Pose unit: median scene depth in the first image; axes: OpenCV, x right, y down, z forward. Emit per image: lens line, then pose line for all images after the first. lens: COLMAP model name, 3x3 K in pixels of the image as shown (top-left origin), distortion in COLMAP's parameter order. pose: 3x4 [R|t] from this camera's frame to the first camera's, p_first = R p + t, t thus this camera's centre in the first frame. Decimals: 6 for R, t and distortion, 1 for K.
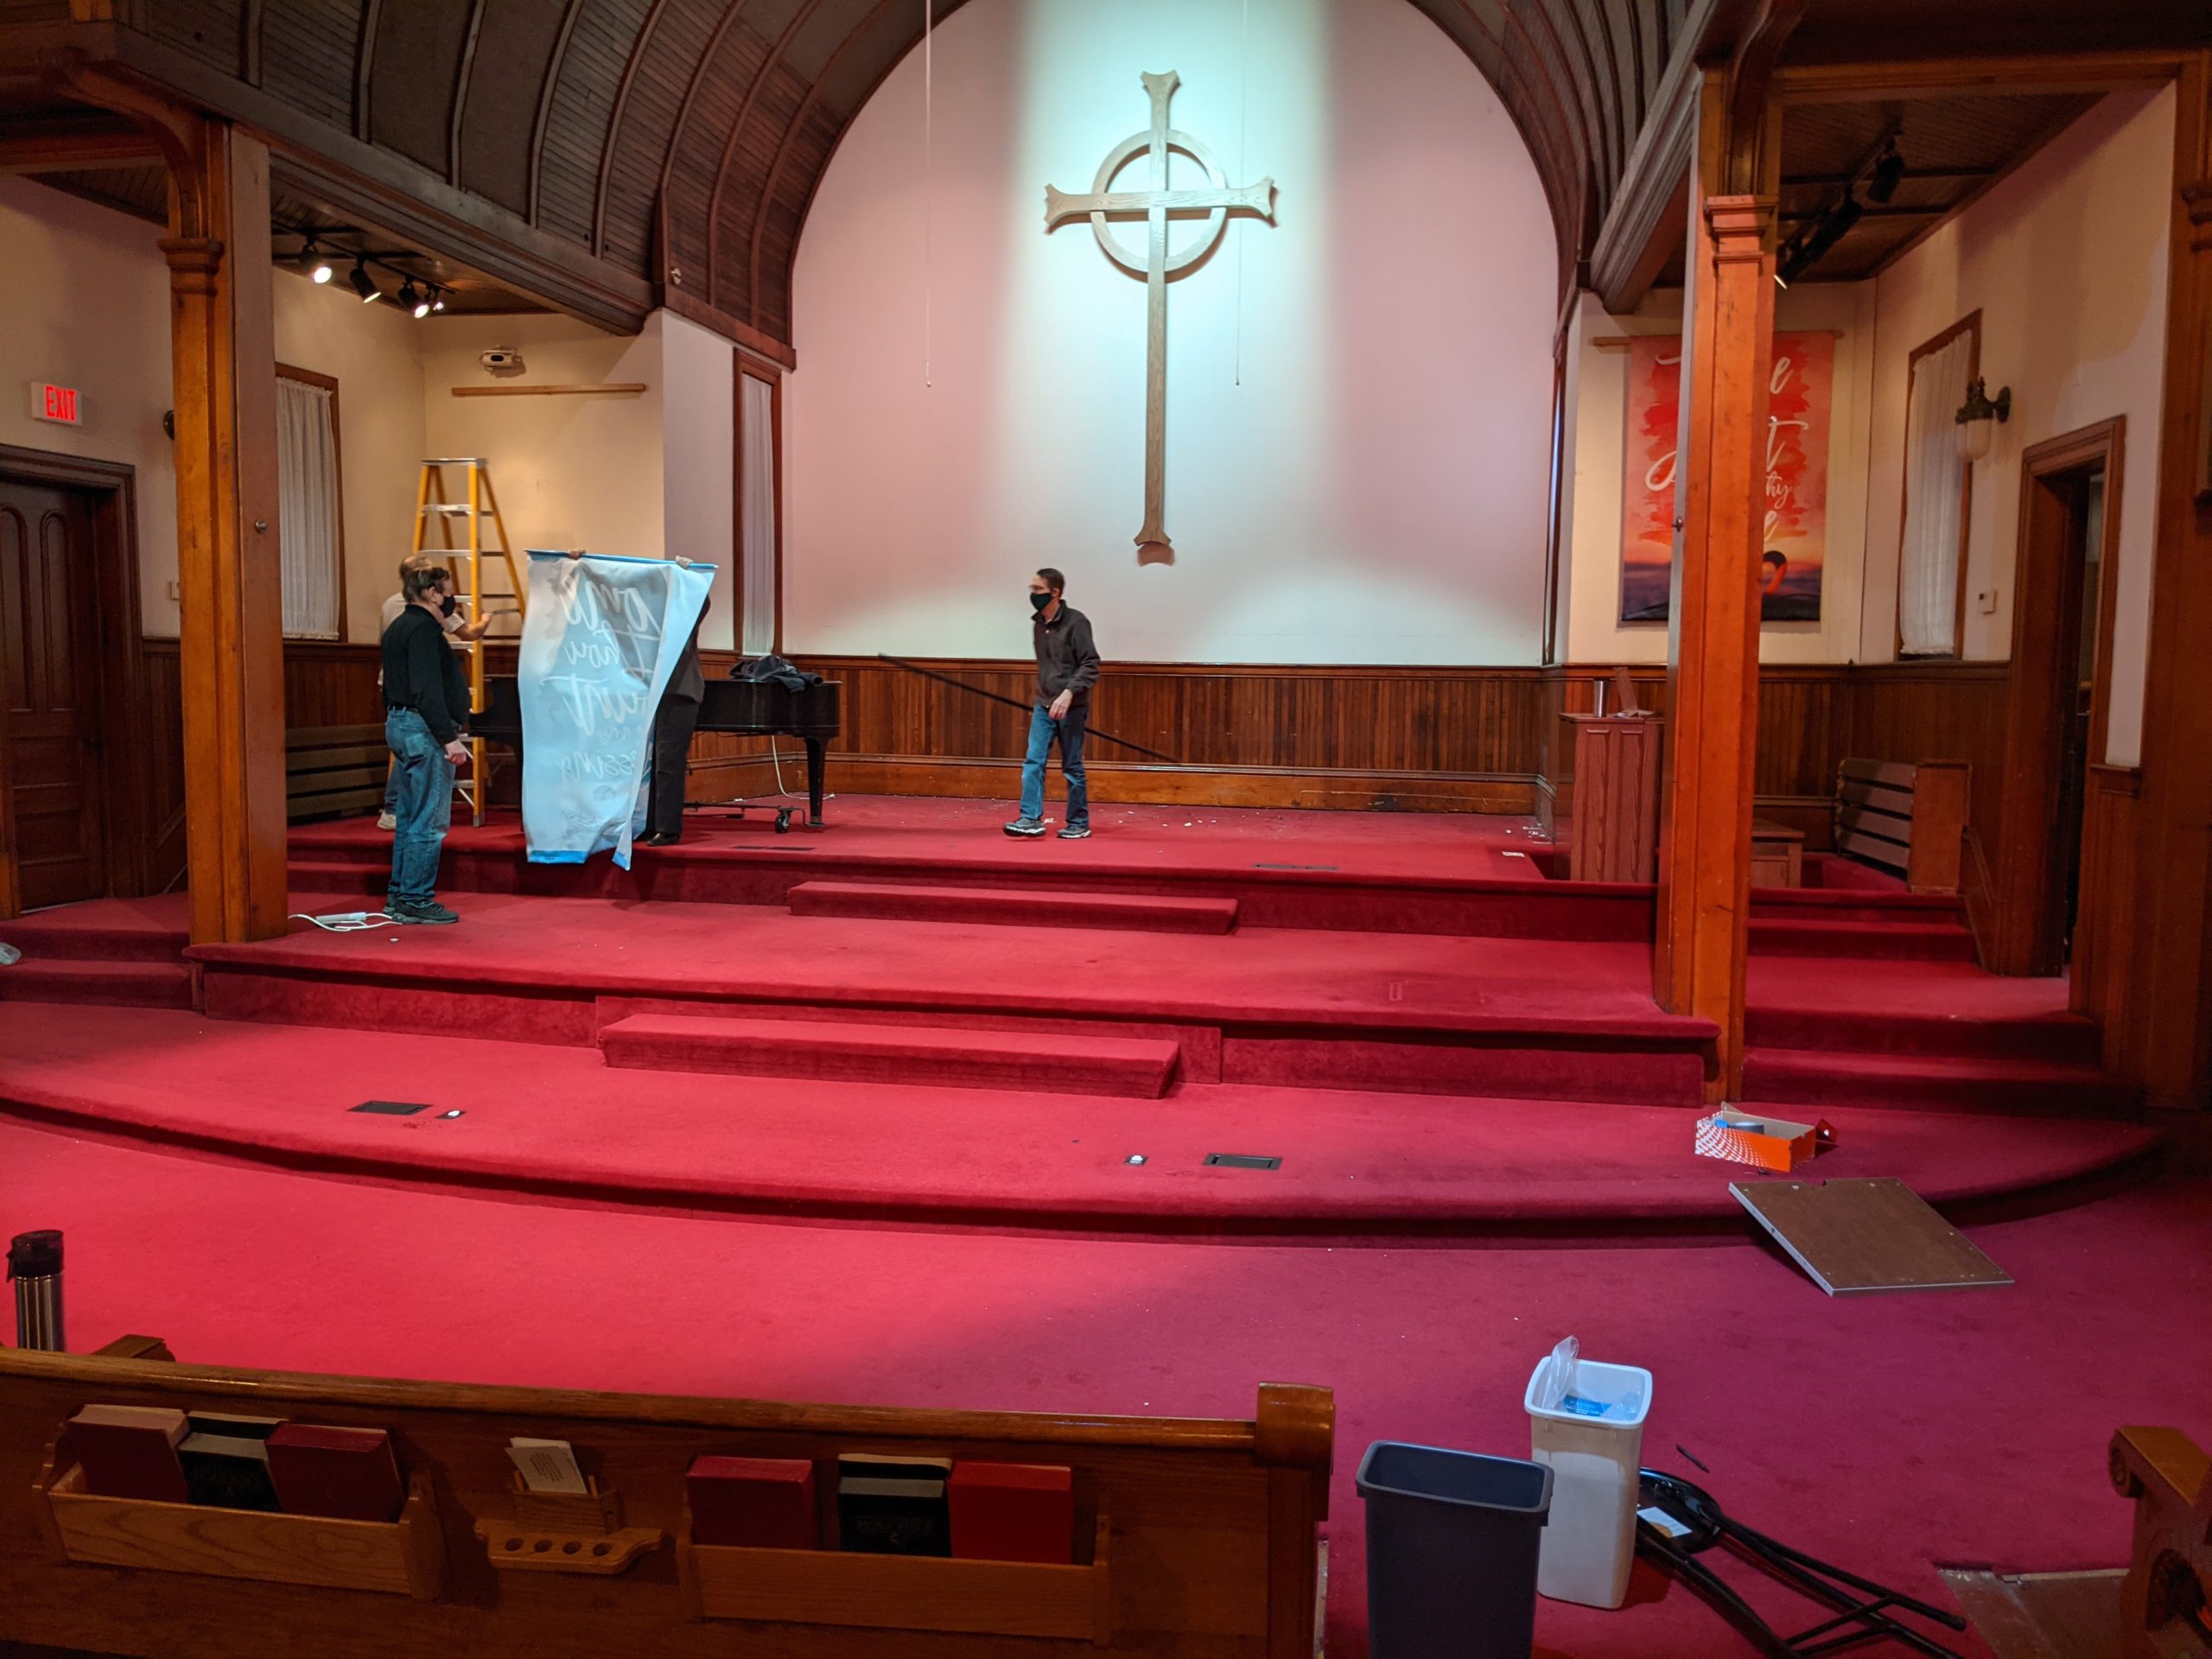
lens RADIAL K [[1725.7, 0, 1105.8], [0, 1725.7, 829.9], [0, 0, 1]] dist [0.030812, -0.008565]
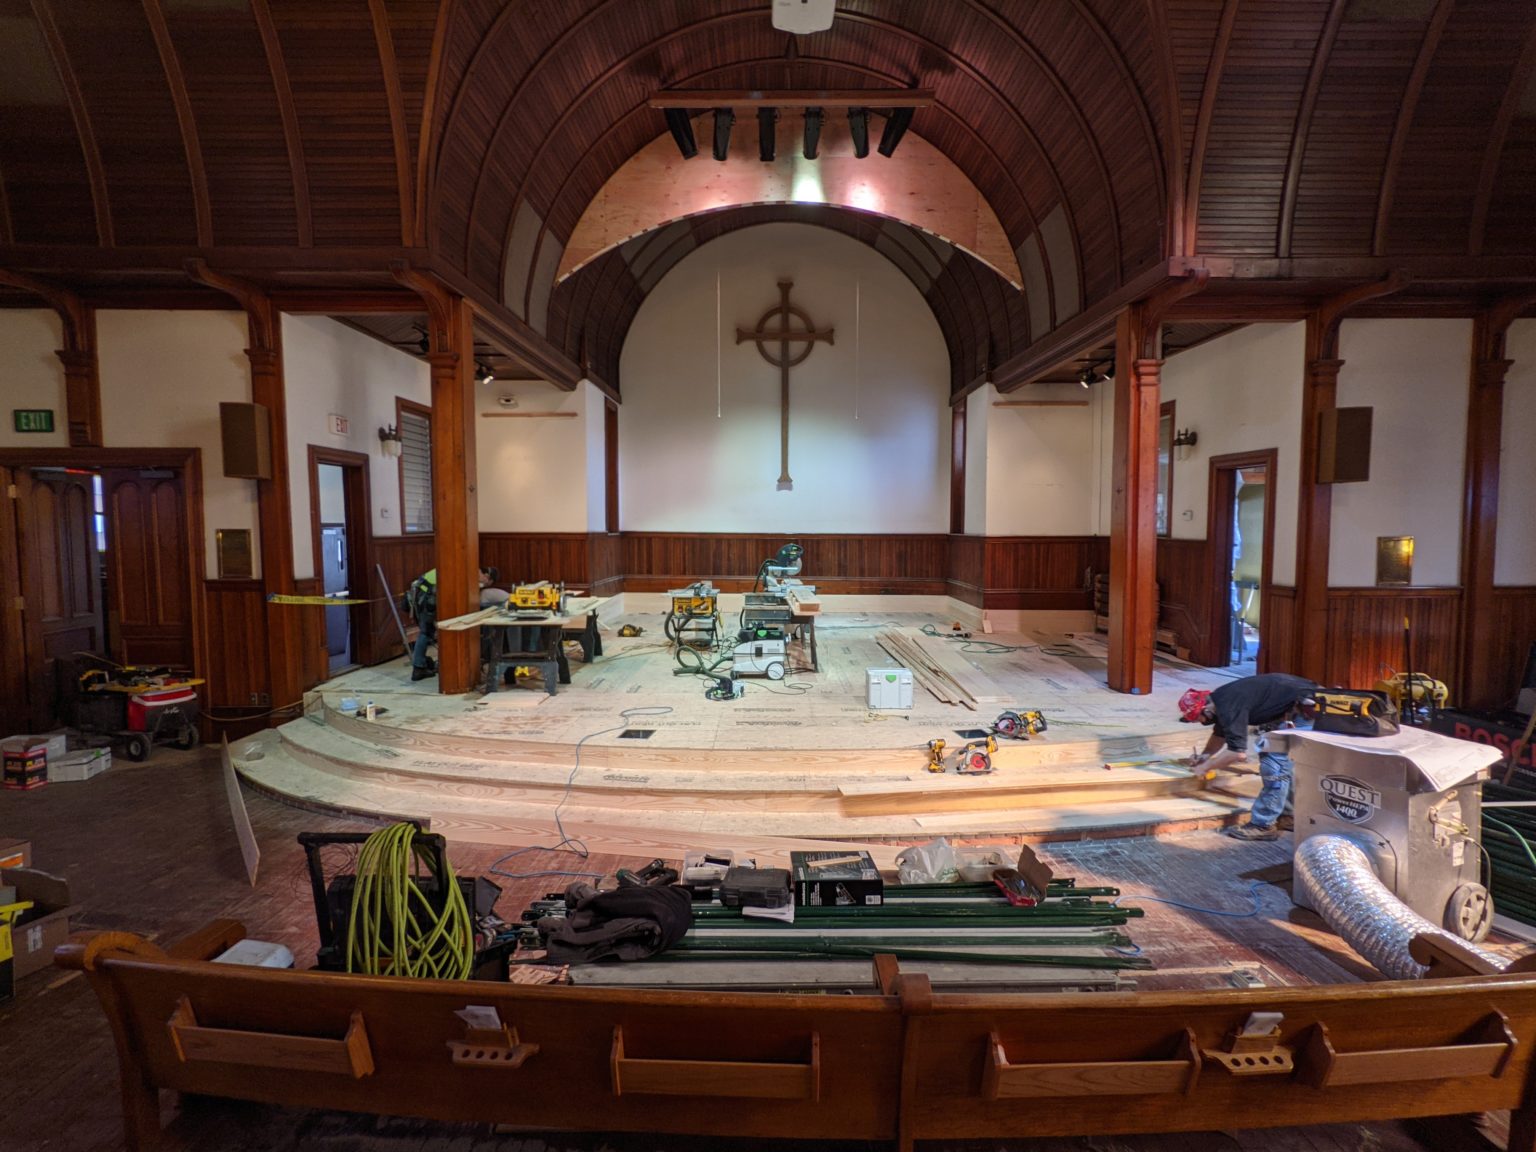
lens RADIAL K [[732.2, 0, 769.3], [0, 732.2, 569.2], [0, 0, 1]] dist [-0.006411, -0.000051]
pose [[0.983992, -0.020843, 0.176987, -0.194164], [0.025080, 0.999449, -0.021734, -0.032769], [-0.176437, 0.025825, 0.983973, 0.049449]]
